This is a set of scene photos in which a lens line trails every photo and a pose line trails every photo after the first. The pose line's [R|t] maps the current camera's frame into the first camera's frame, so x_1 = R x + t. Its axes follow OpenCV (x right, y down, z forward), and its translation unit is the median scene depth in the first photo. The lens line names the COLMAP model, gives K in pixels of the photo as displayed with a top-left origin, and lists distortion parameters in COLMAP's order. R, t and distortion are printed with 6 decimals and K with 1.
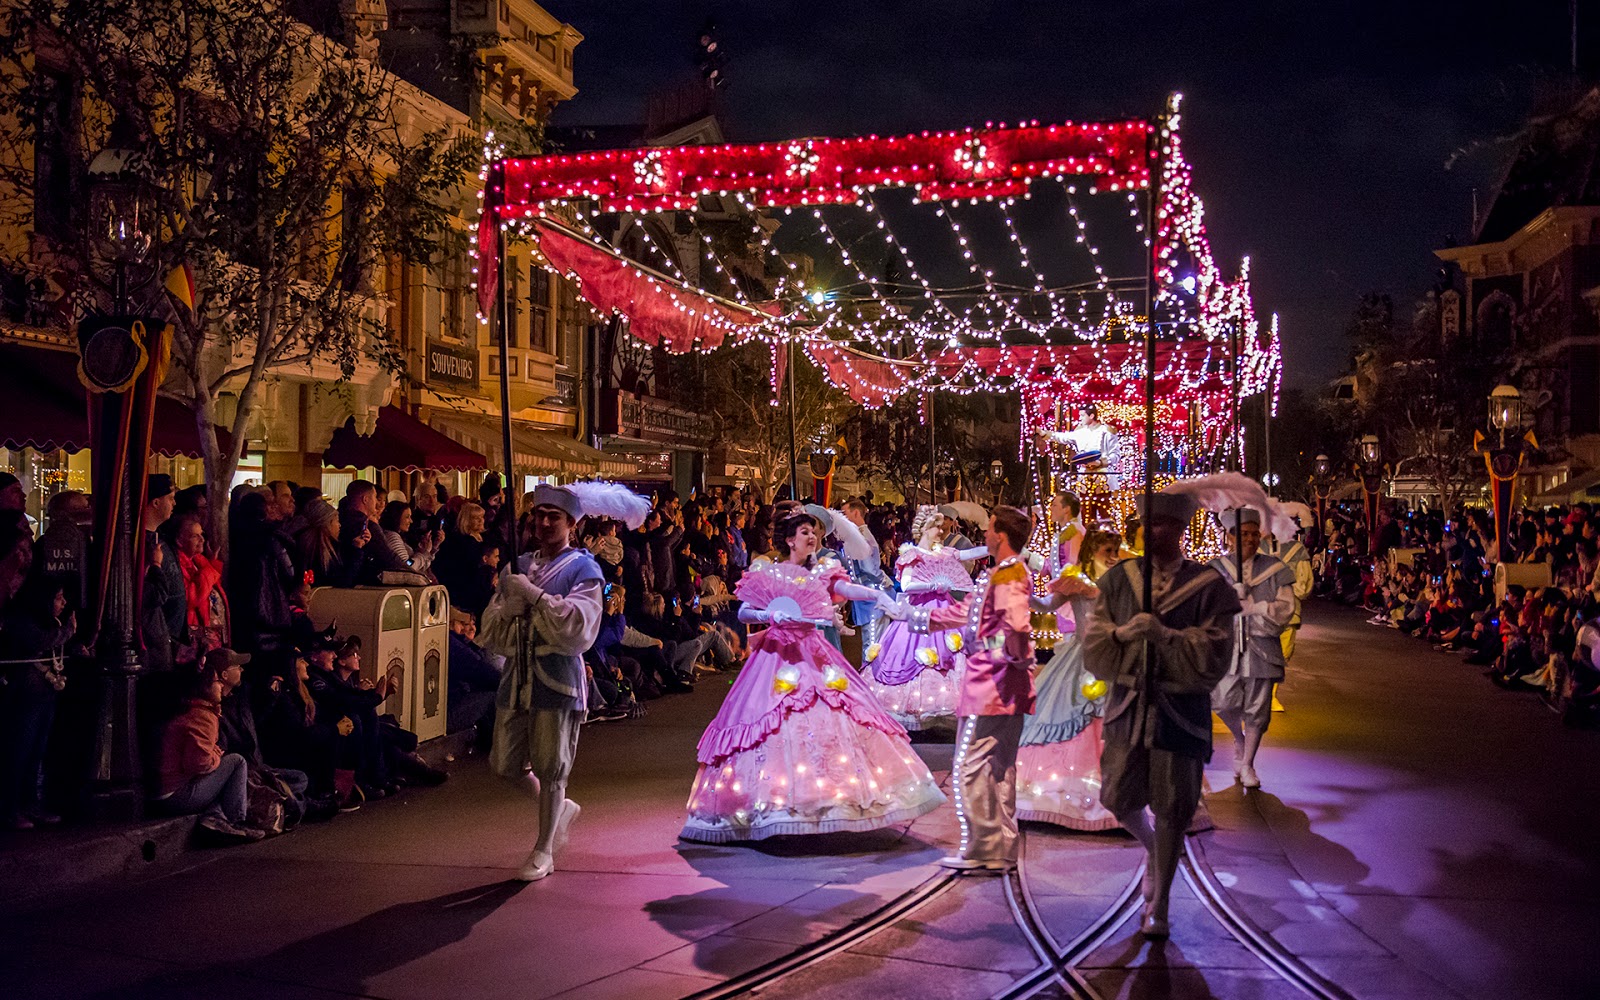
lens RADIAL K [[1767.8, 0, 783.7], [0, 1767.8, 489.6], [0, 0, 1]] dist [0.079677, 0.000000]
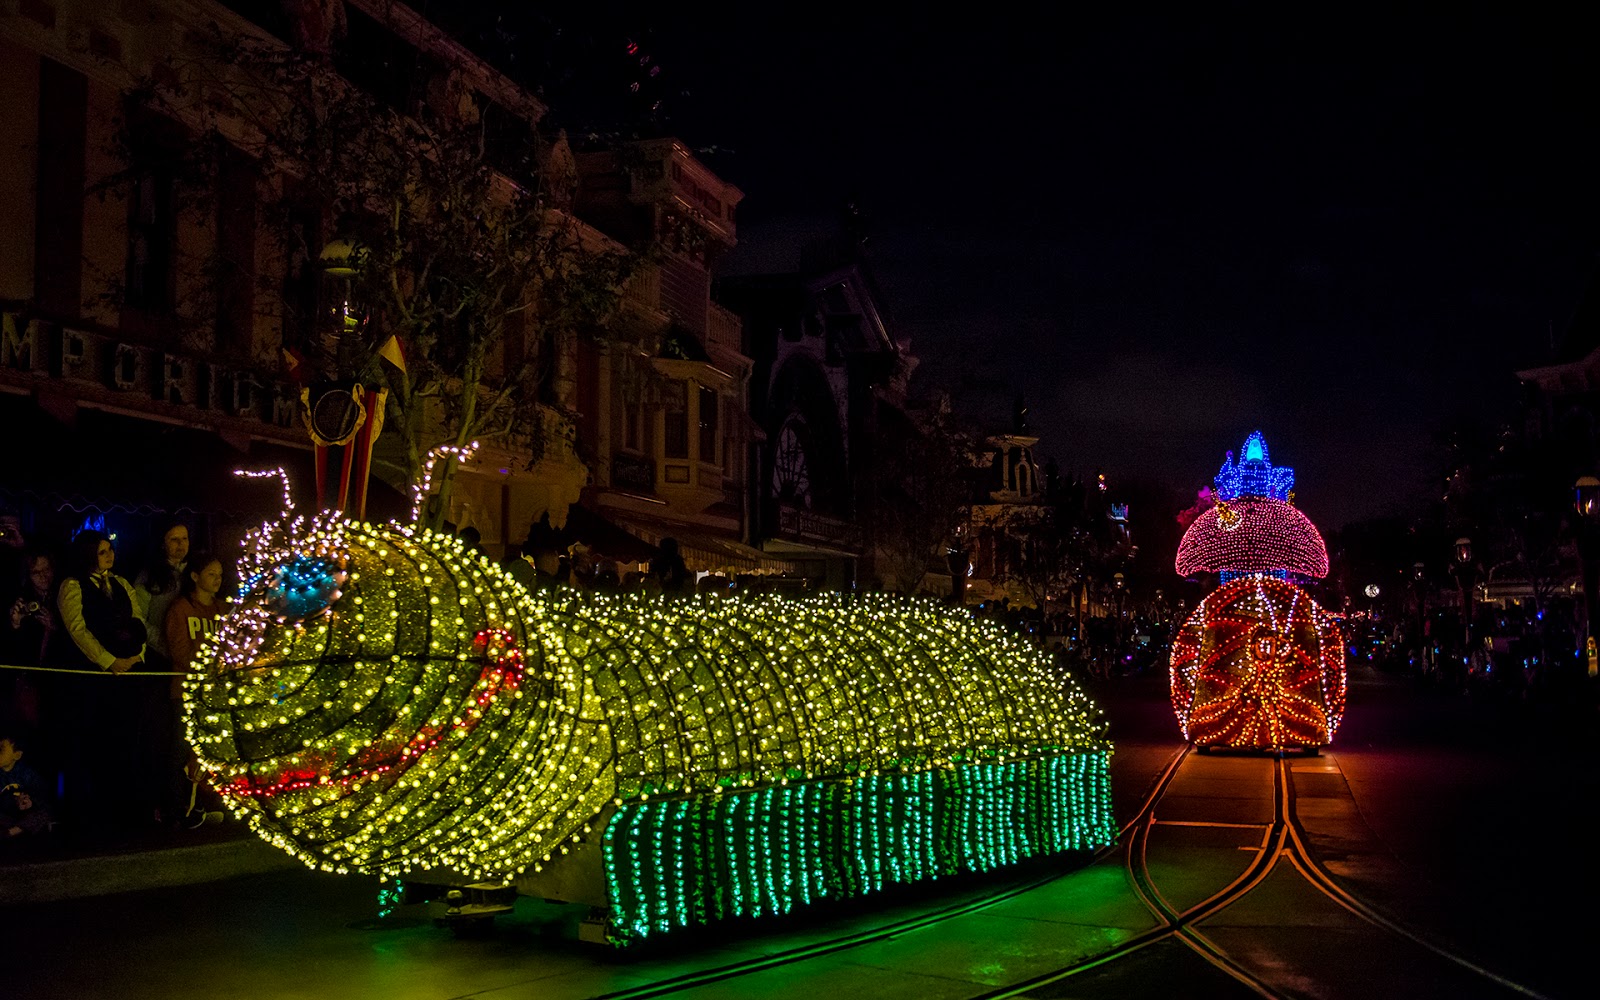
lens RADIAL K [[1524.3, 0, 832.4], [0, 1524.3, 746.3], [0, 0, 1]] dist [0.044976, 0.000000]
pose [[0.996268, -0.019983, -0.083968, 0.021306], [0.013222, 0.996681, -0.080322, 0.185006], [0.085295, 0.078913, 0.993226, 0.041974]]
